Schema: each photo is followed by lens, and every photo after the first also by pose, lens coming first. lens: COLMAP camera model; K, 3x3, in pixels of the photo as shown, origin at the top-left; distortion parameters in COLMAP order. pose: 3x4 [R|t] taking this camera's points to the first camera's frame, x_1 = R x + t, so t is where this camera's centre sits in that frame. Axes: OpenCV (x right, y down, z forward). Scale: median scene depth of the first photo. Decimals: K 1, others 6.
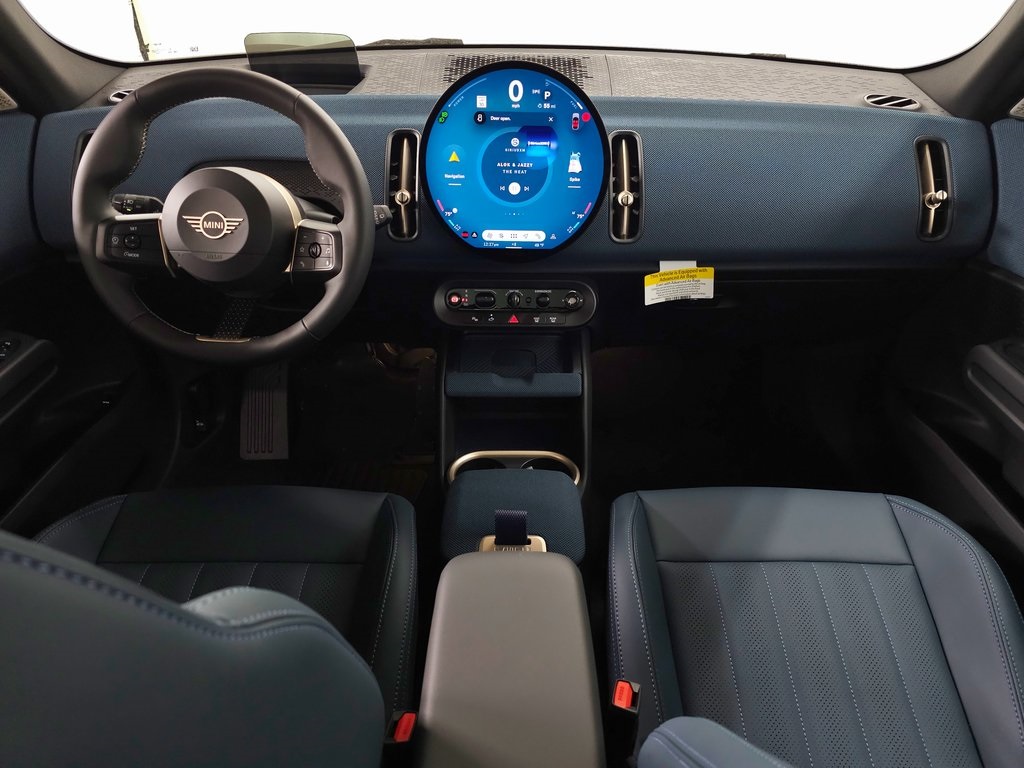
lens RADIAL K [[679.9, 0, 547.1], [0, 679.9, 394.8], [0, 0, 1]] dist [0.010391, -0.016927]
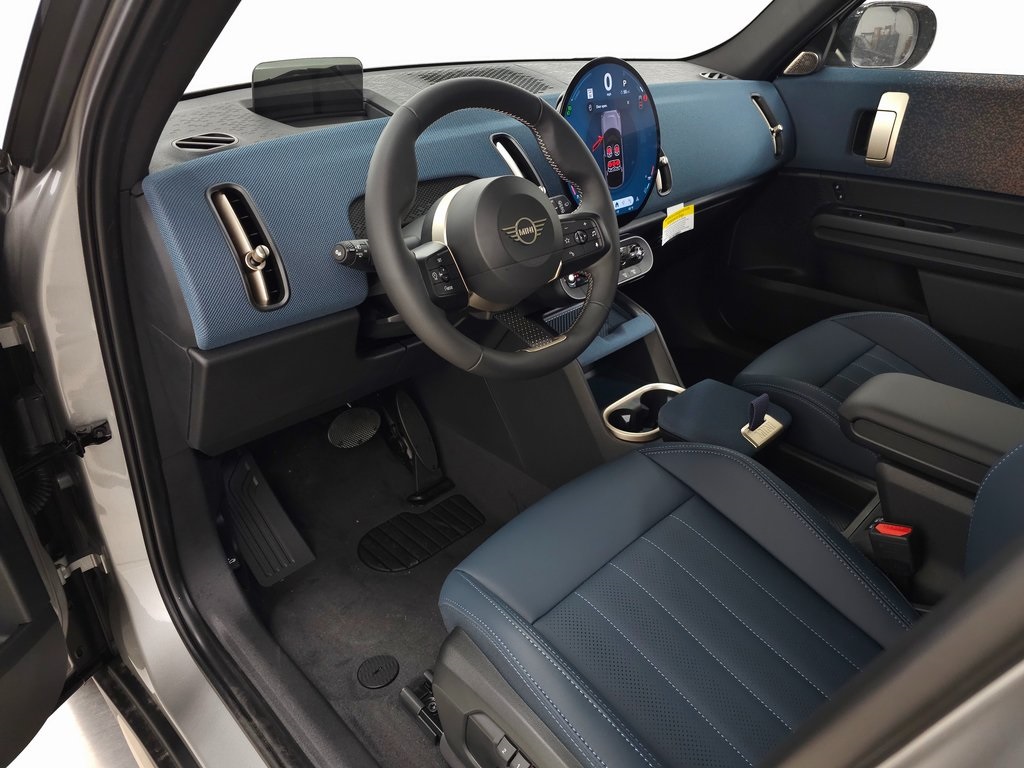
lens RADIAL K [[679.9, 0, 512.6], [0, 679.9, 390.1], [0, 0, 1]] dist [0.010391, -0.016927]
pose [[0.706653, -0.357060, 0.610860, -1.066223], [0.390631, 0.916711, 0.083948, -0.117112], [-0.589957, 0.179299, 0.787275, 0.257265]]
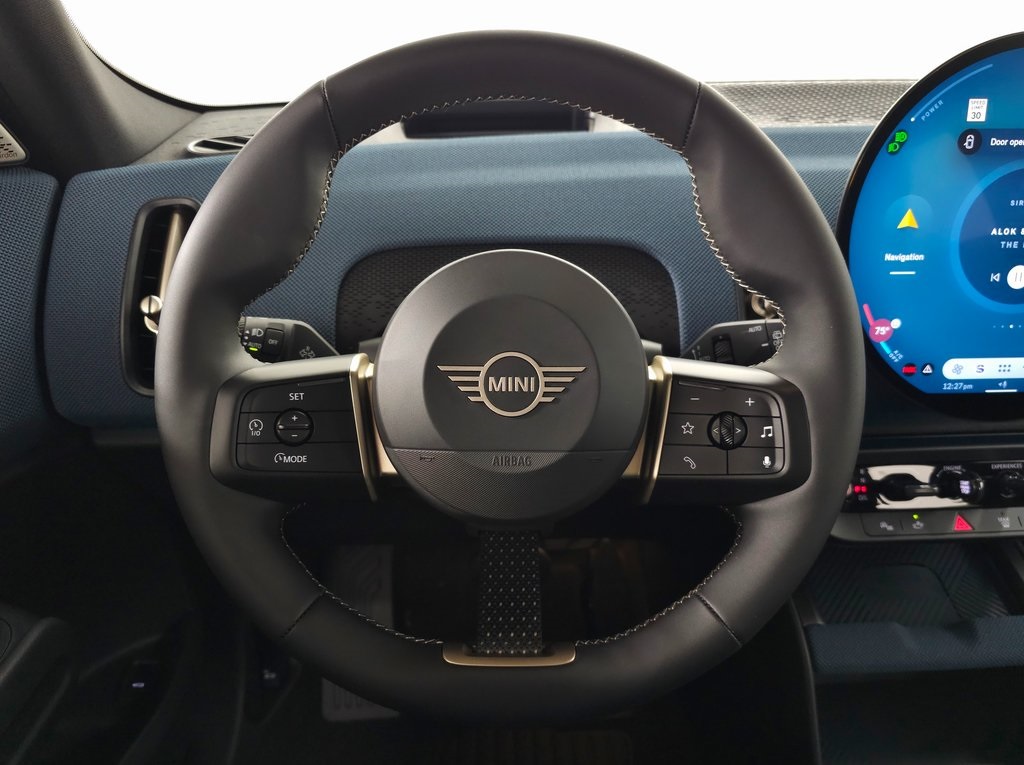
lens RADIAL K [[679.9, 0, 510.5], [0, 679.9, 385.4], [0, 0, 1]] dist [0.010391, -0.016927]
pose [[0.999115, -0.039034, 0.015654, -0.448869], [0.041014, 0.986690, -0.157355, -0.166958], [-0.009304, 0.157858, 0.987418, 0.541398]]
